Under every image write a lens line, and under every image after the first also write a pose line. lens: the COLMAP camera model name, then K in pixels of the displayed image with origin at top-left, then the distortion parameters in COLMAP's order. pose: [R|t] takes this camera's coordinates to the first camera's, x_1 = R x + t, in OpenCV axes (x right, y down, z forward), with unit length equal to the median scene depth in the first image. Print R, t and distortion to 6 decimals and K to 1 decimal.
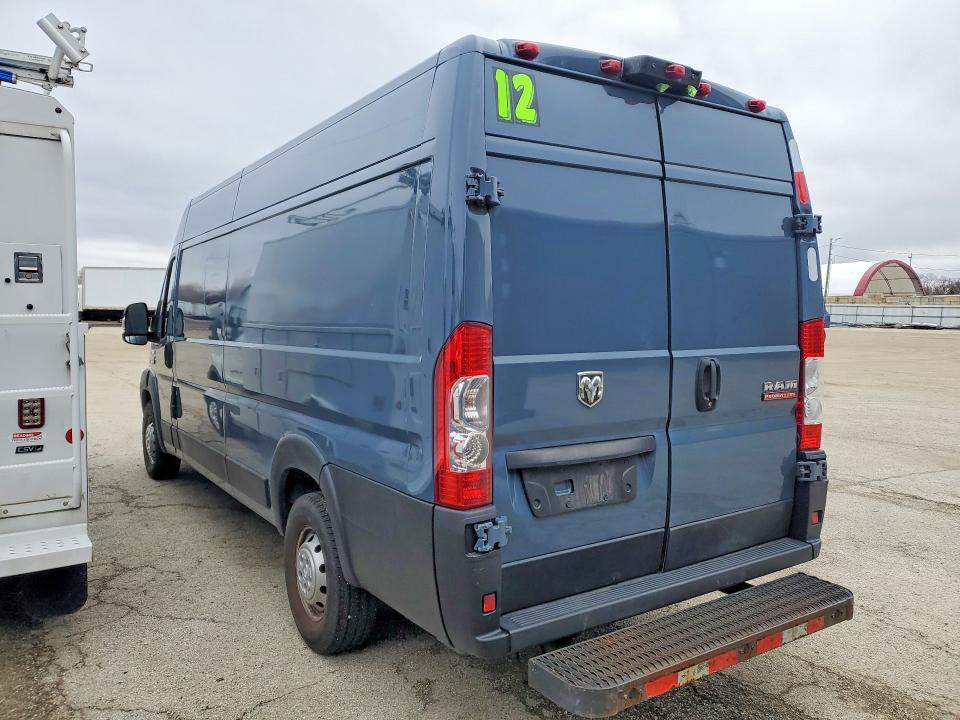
lens RADIAL K [[737.3, 0, 479.2], [0, 737.3, 339.6], [0, 0, 1]] dist [0.000734, -0.000684]
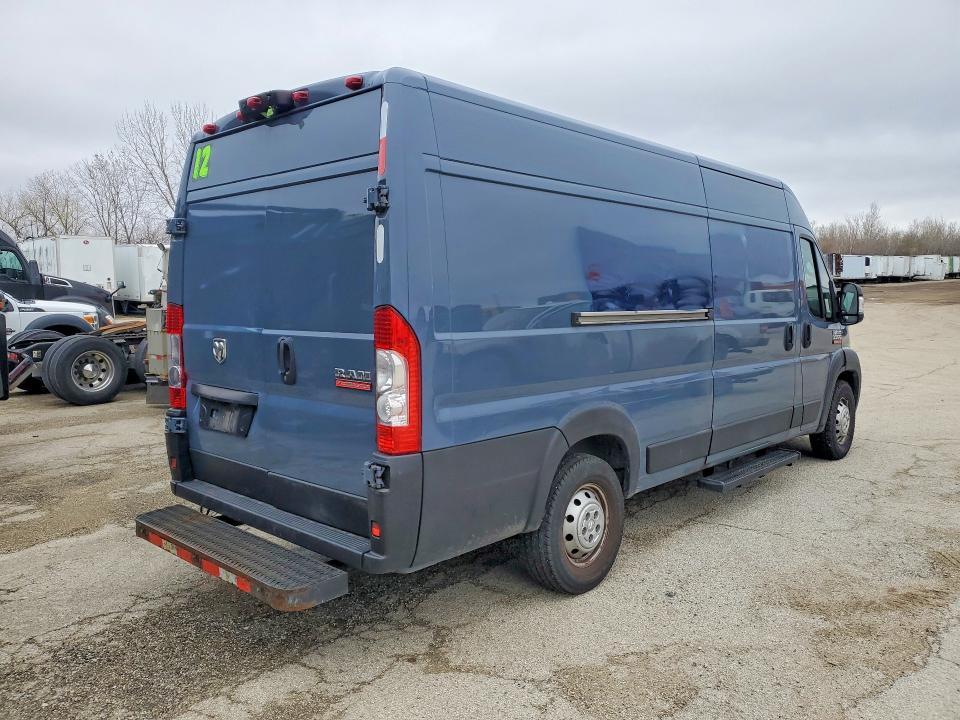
lens RADIAL K [[760.6, 0, 475.3], [0, 760.6, 359.6], [0, 0, 1]] dist [0.012722, 0.000863]
pose [[0.228373, 0.074858, -0.970691, 1.592340], [-0.038267, 0.996959, 0.067881, -0.033835], [0.972821, 0.021643, 0.230544, 1.054529]]
